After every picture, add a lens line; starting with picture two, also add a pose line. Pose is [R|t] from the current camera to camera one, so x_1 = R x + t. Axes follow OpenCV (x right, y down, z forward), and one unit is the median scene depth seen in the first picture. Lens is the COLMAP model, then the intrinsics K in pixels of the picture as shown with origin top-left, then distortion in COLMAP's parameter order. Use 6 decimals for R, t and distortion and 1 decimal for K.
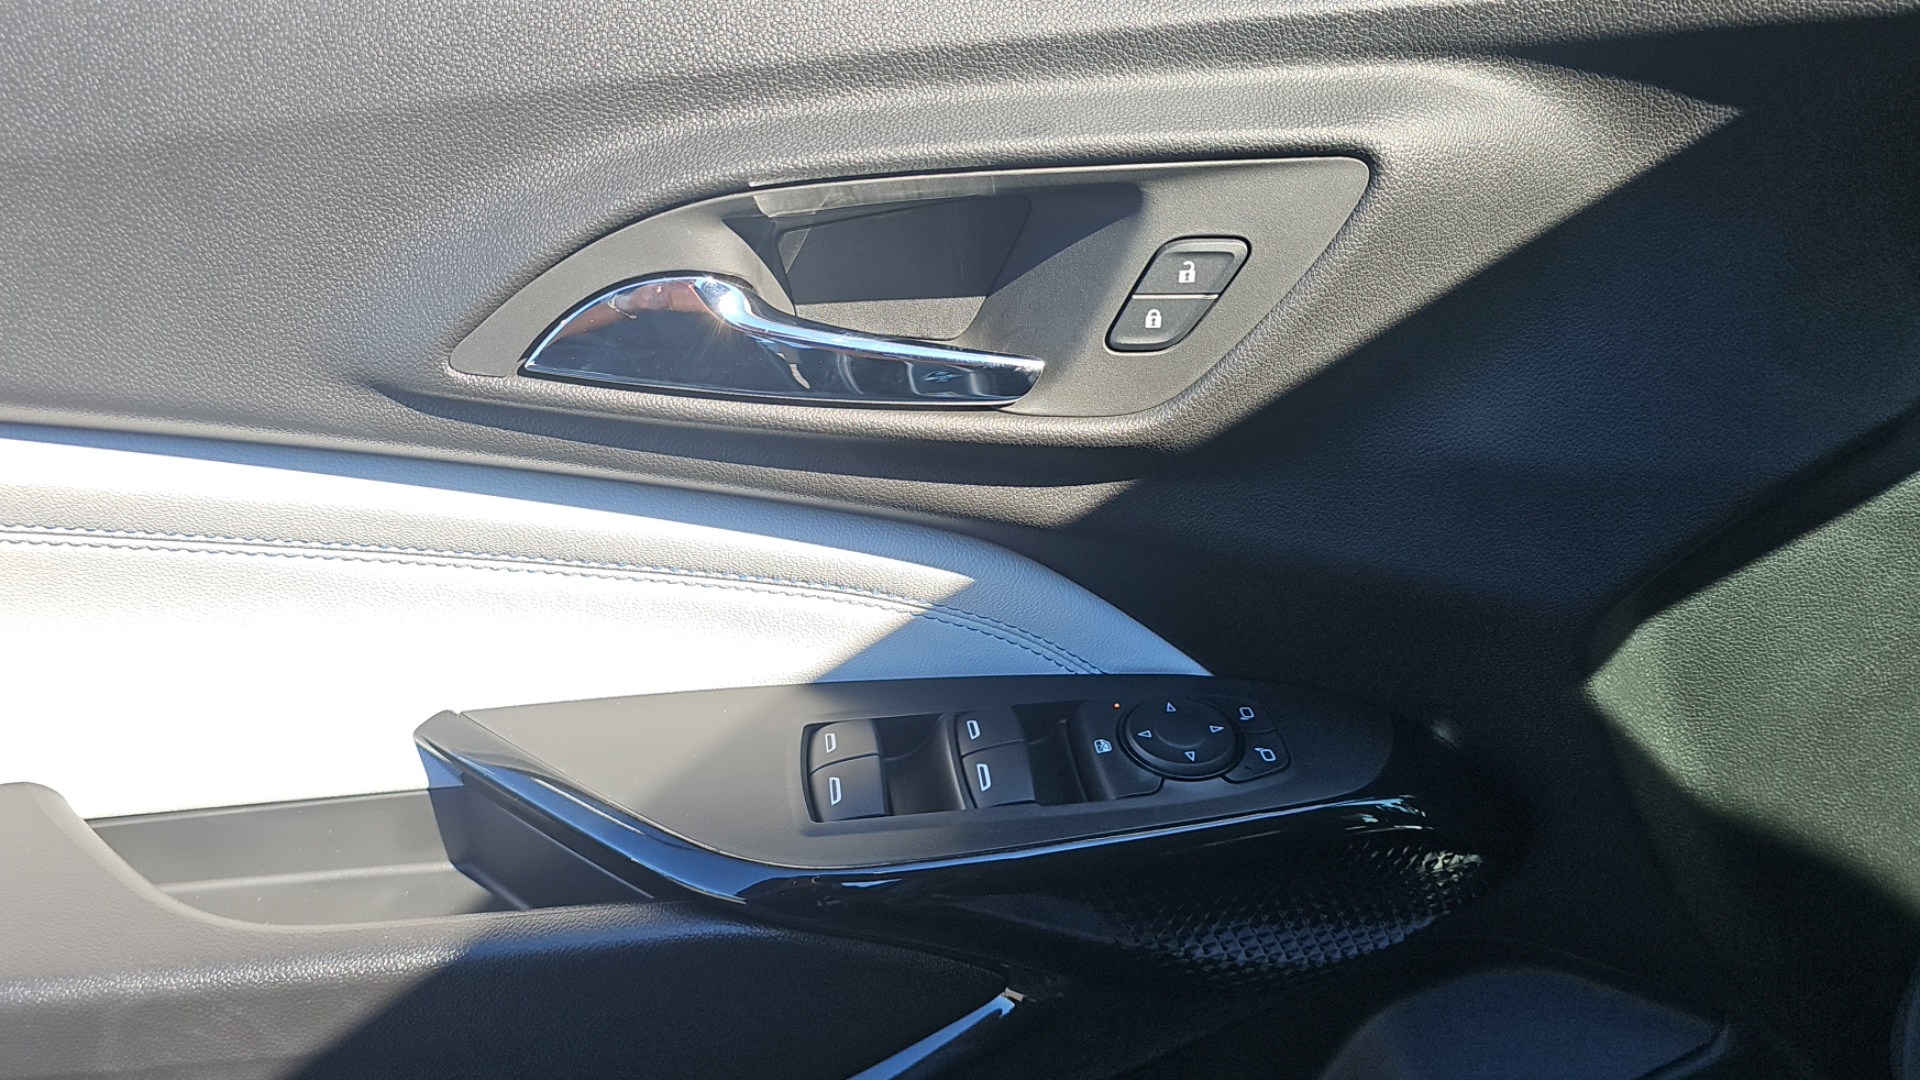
lens RADIAL K [[1409.5, 0, 954.8], [0, 1409.5, 539.2], [0, 0, 1]] dist [0.063189, -0.077531]
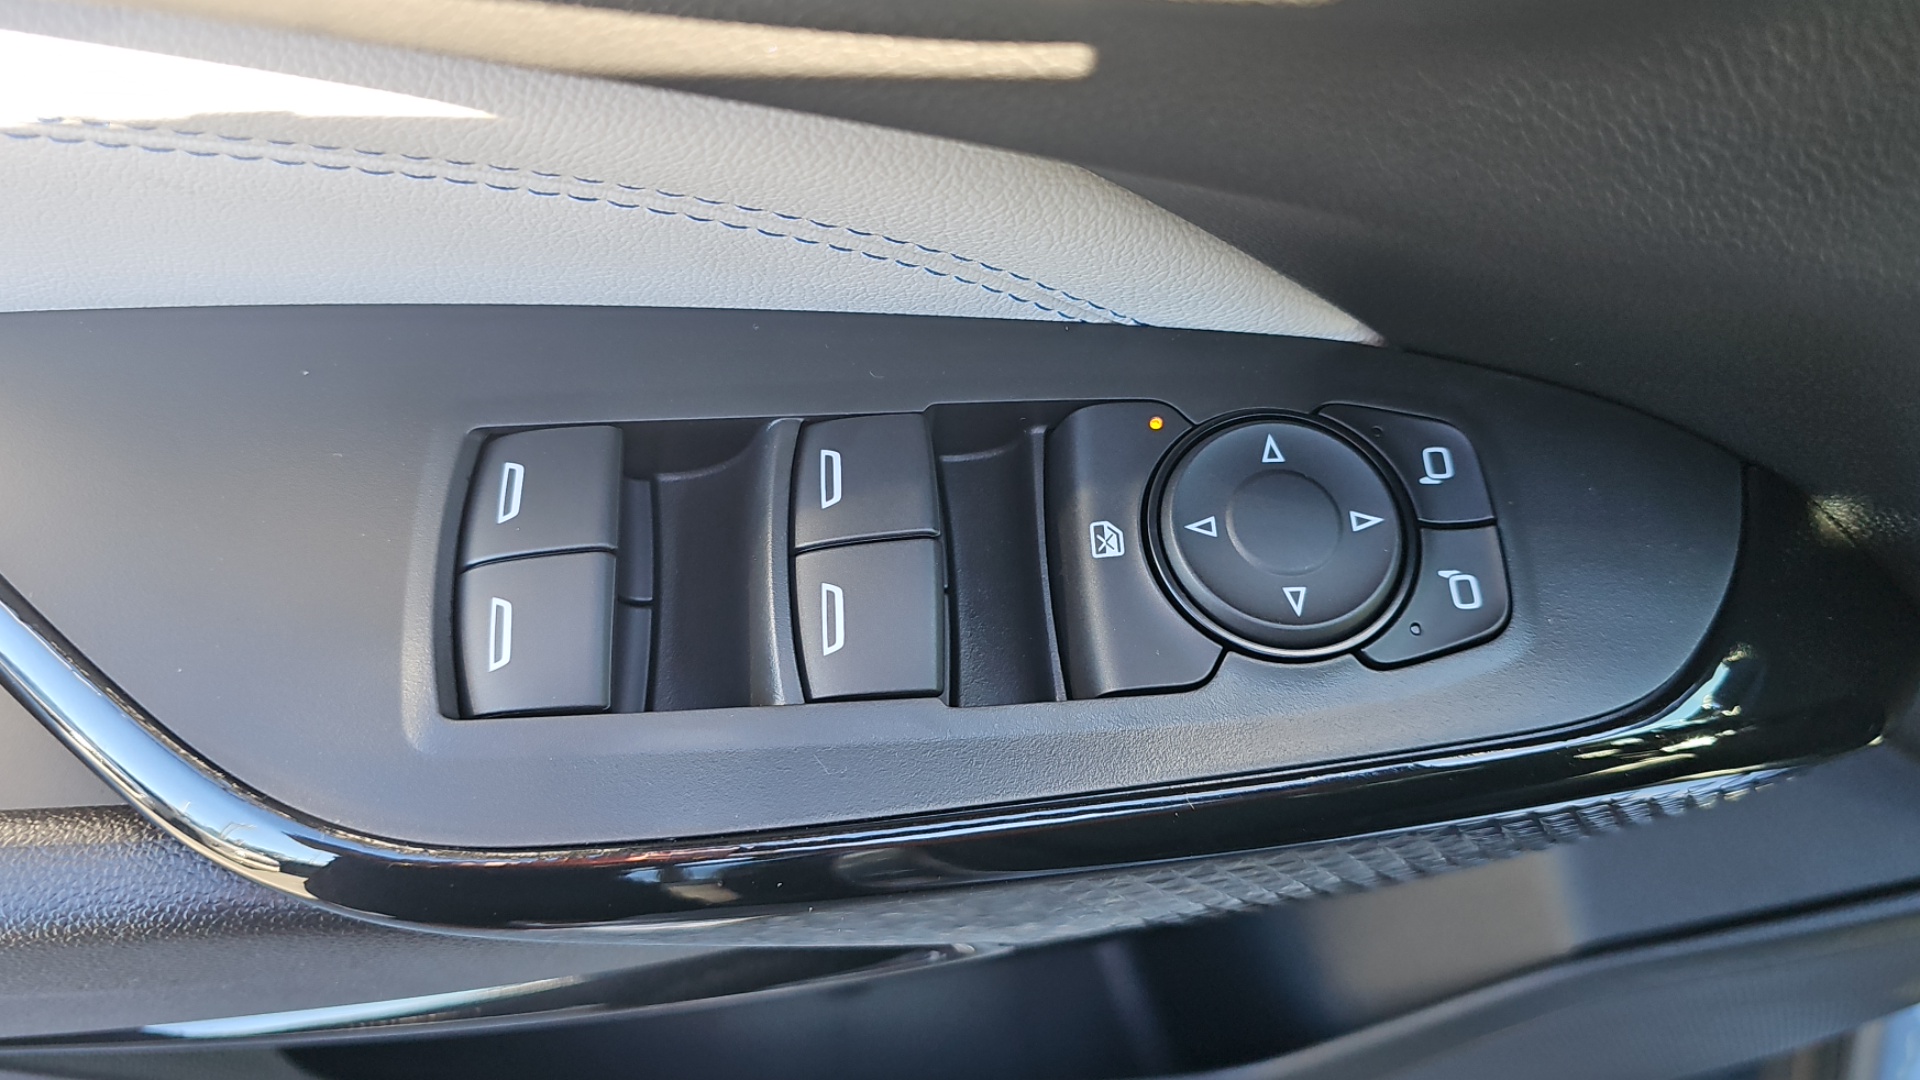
lens RADIAL K [[1409.5, 0, 965.2], [0, 1409.5, 540.5], [0, 0, 1]] dist [0.063189, -0.077531]
pose [[0.996226, 0.081481, -0.029926, 0.072771], [-0.050342, 0.823203, 0.565511, -0.110883], [0.070714, -0.561870, 0.824197, 0.618963]]
